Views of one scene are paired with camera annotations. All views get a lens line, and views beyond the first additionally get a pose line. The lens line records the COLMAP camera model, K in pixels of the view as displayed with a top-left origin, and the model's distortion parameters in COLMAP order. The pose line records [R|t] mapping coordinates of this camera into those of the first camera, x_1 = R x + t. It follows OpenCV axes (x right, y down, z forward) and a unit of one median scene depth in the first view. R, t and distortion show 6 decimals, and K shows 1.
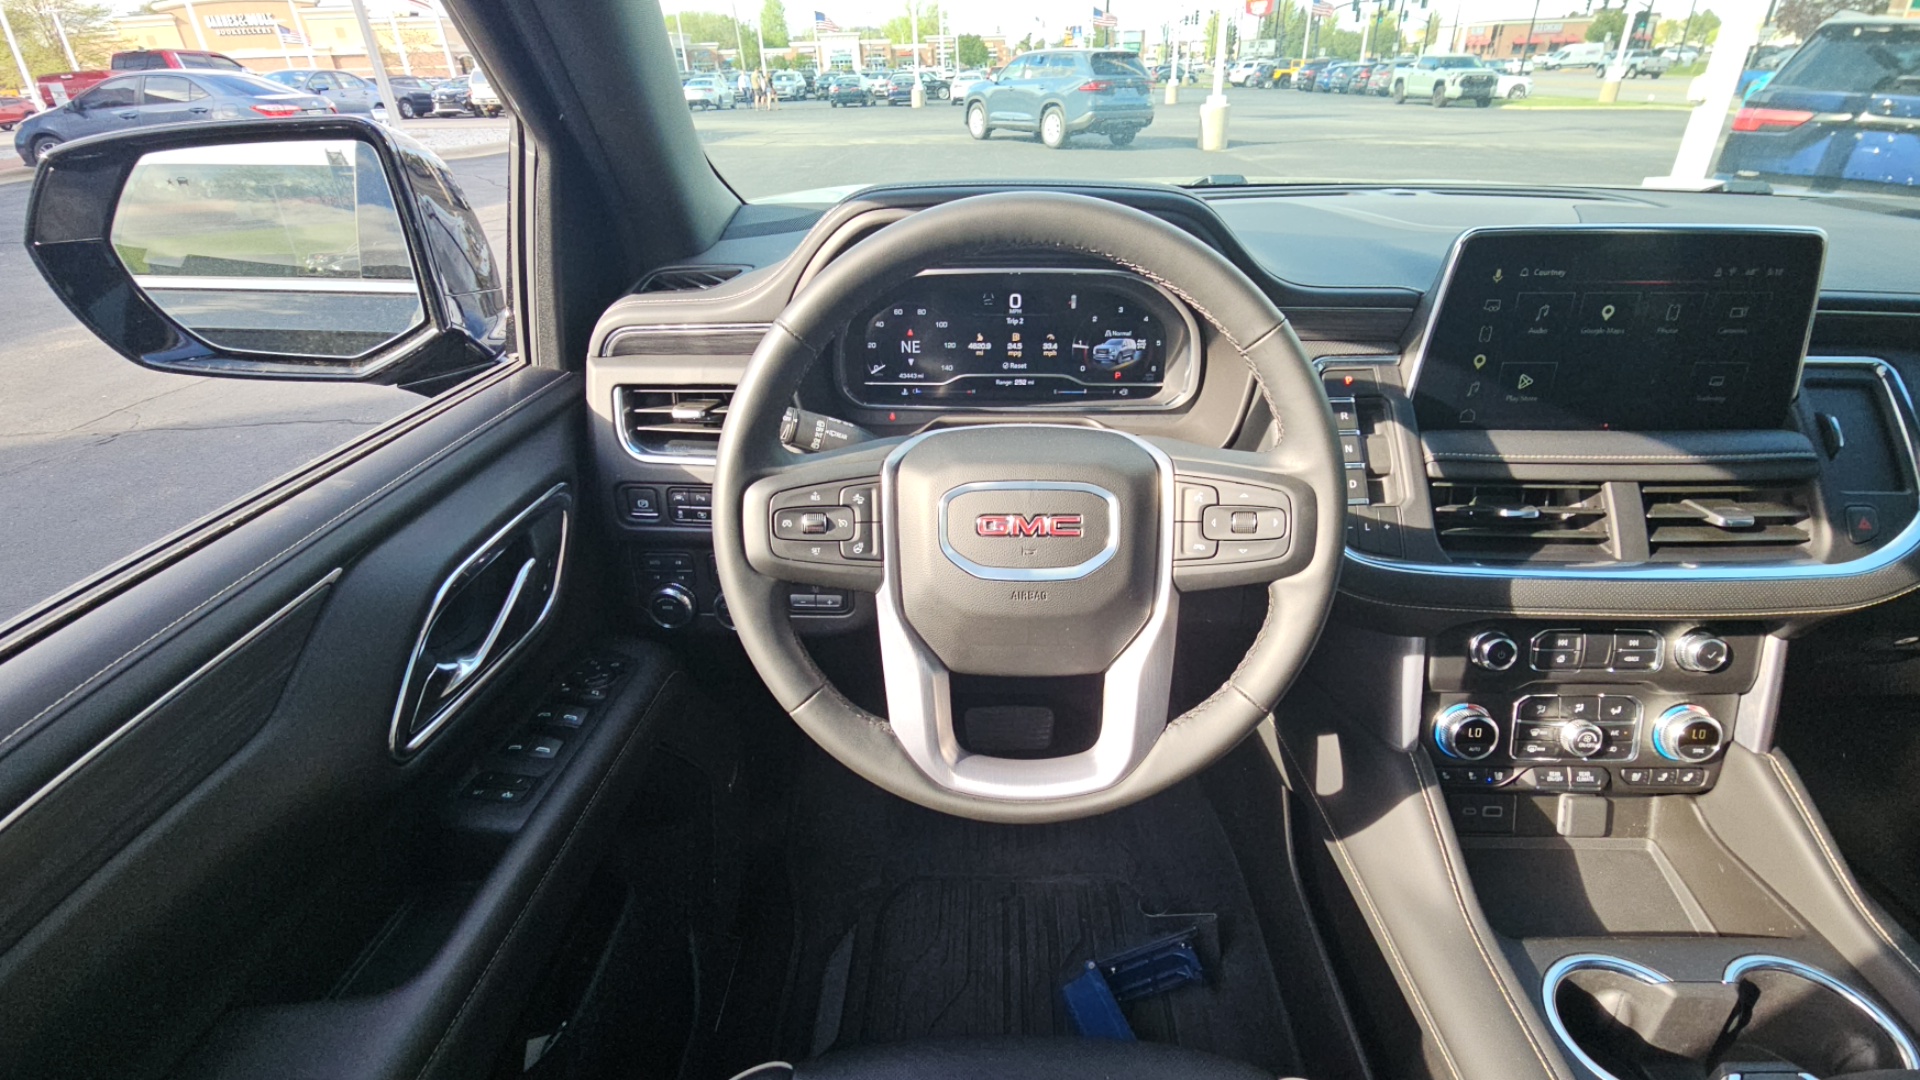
lens RADIAL K [[859.1, 0, 985.1], [0, 859.1, 540.9], [0, 0, 1]] dist [0.002475, -0.001107]
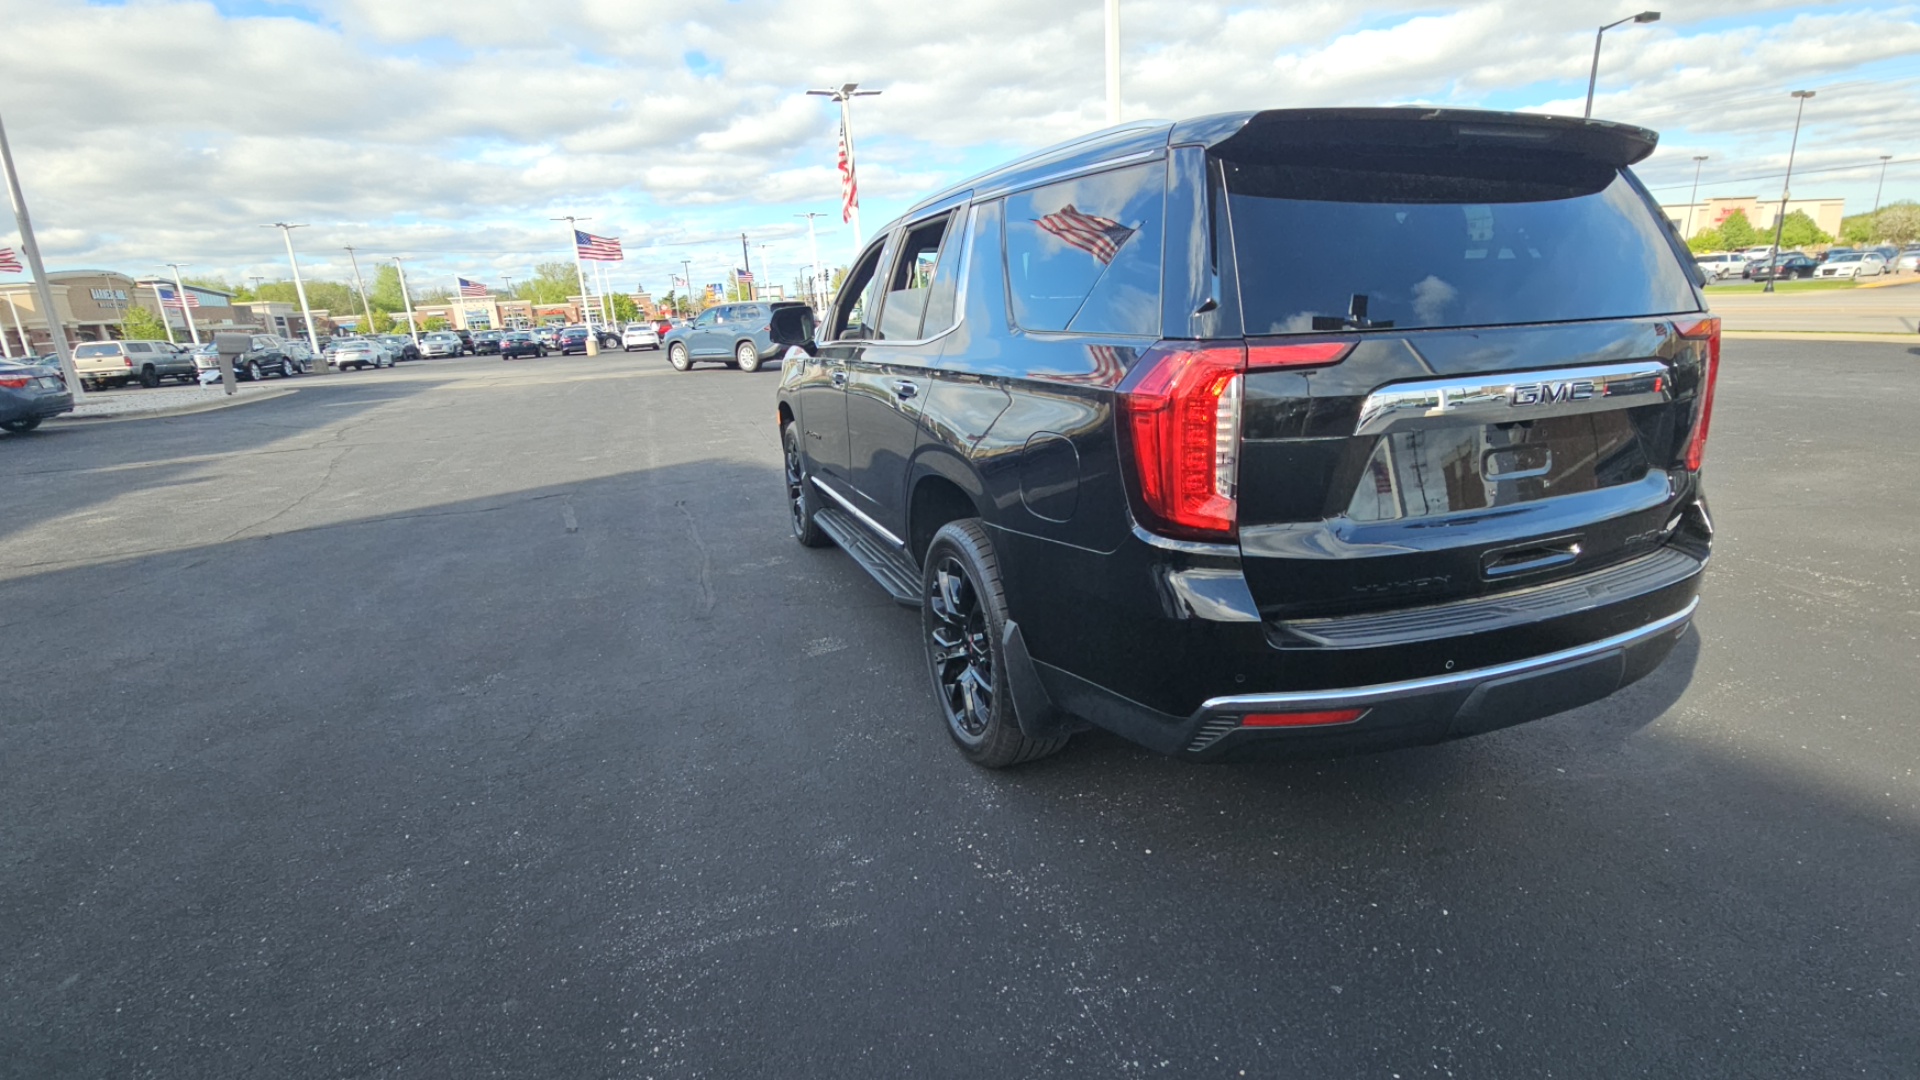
lens RADIAL K [[861.0, 0, 979.9], [0, 861.0, 543.4], [0, 0, 1]] dist [0.002259, -0.001461]
pose [[0.927244, -0.132350, 0.350289, -1.918916], [0.213088, 0.955720, -0.202961, 2.668250], [-0.307916, 0.262837, 0.914387, -4.656335]]
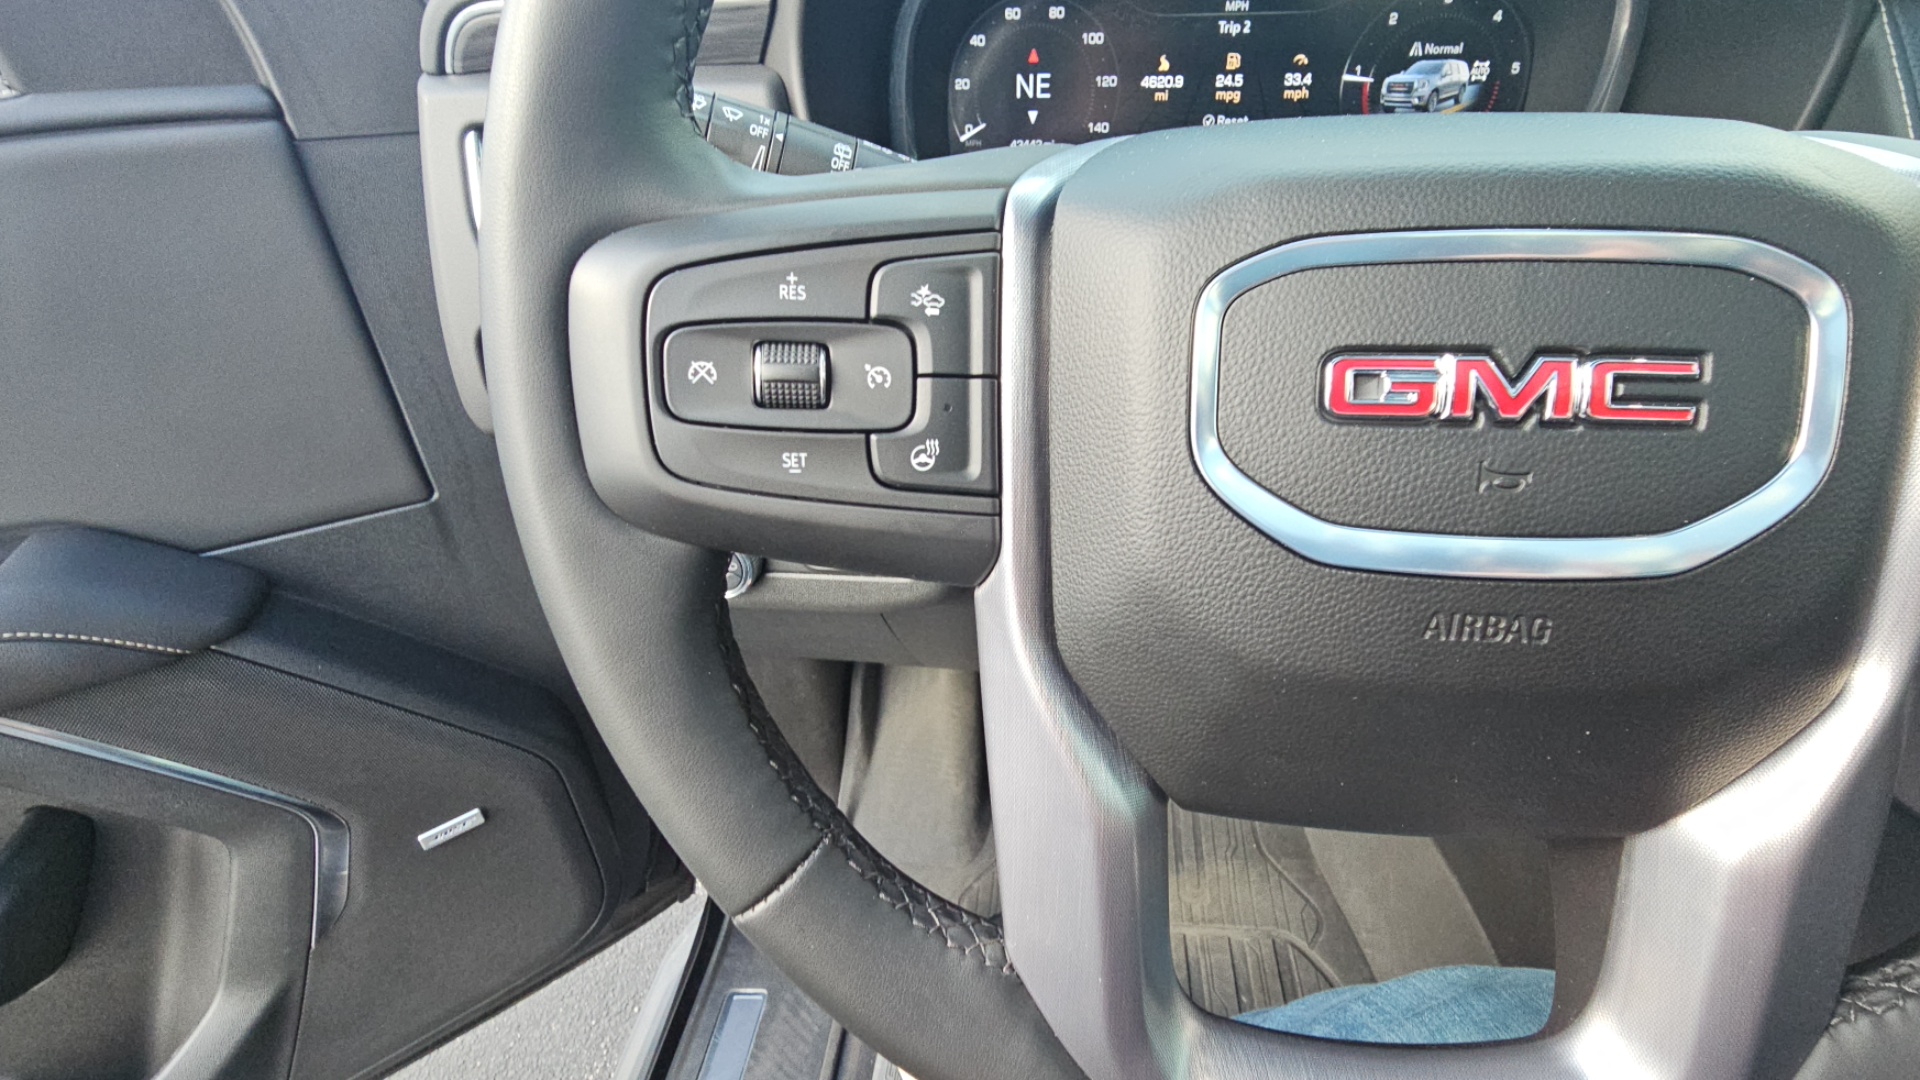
lens RADIAL K [[859.0, 0, 981.9], [0, 859.0, 548.2], [0, 0, 1]] dist [0.003477, -0.004062]
pose [[0.995361, 0.029056, -0.091720, -0.065461], [-0.018805, 0.993675, 0.110708, 0.004614], [0.094356, -0.108470, 0.989612, 0.463518]]
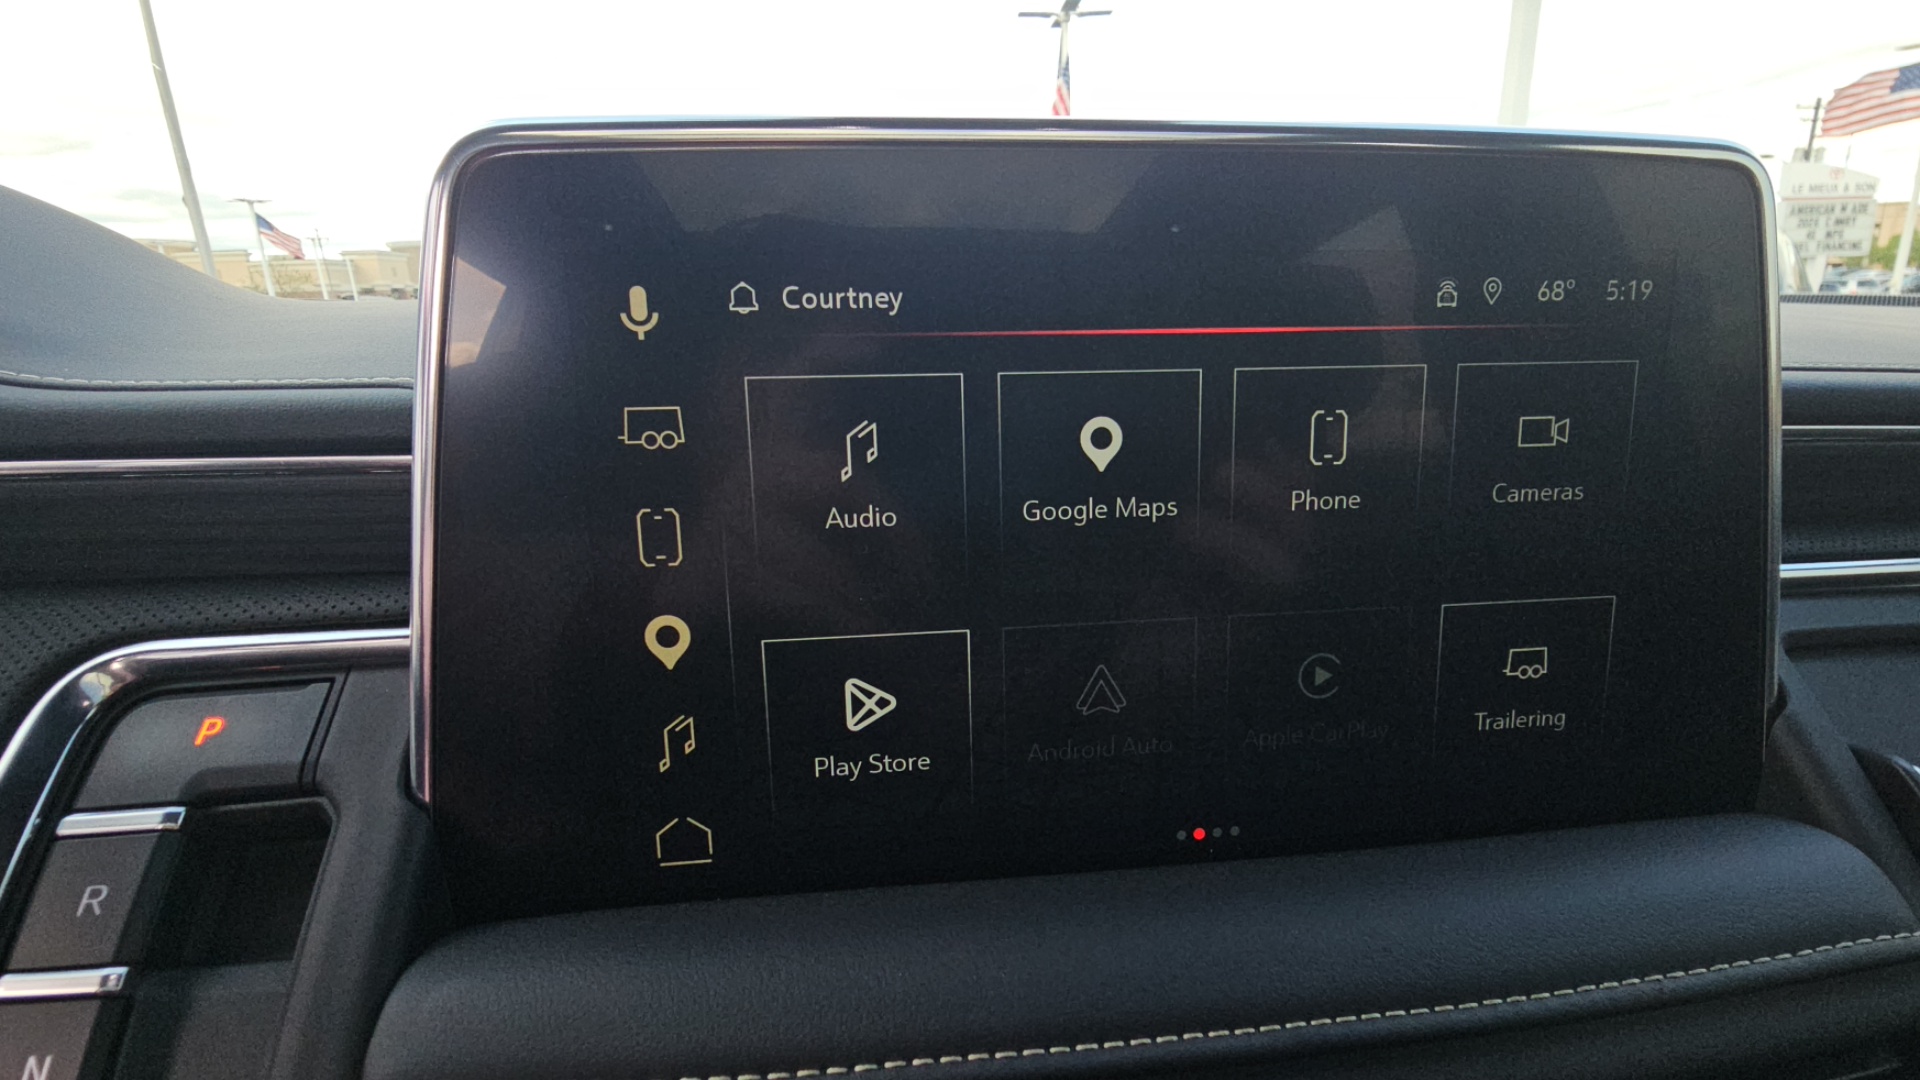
lens RADIAL K [[877.5, 0, 968.3], [0, 877.5, 540.5], [0, 0, 1]] dist [-0.016525, -0.000474]
pose [[0.993666, -0.038974, 0.105402, 0.559665], [0.062327, 0.971590, -0.228317, -0.150856], [-0.093509, 0.233440, 0.967865, 0.639316]]
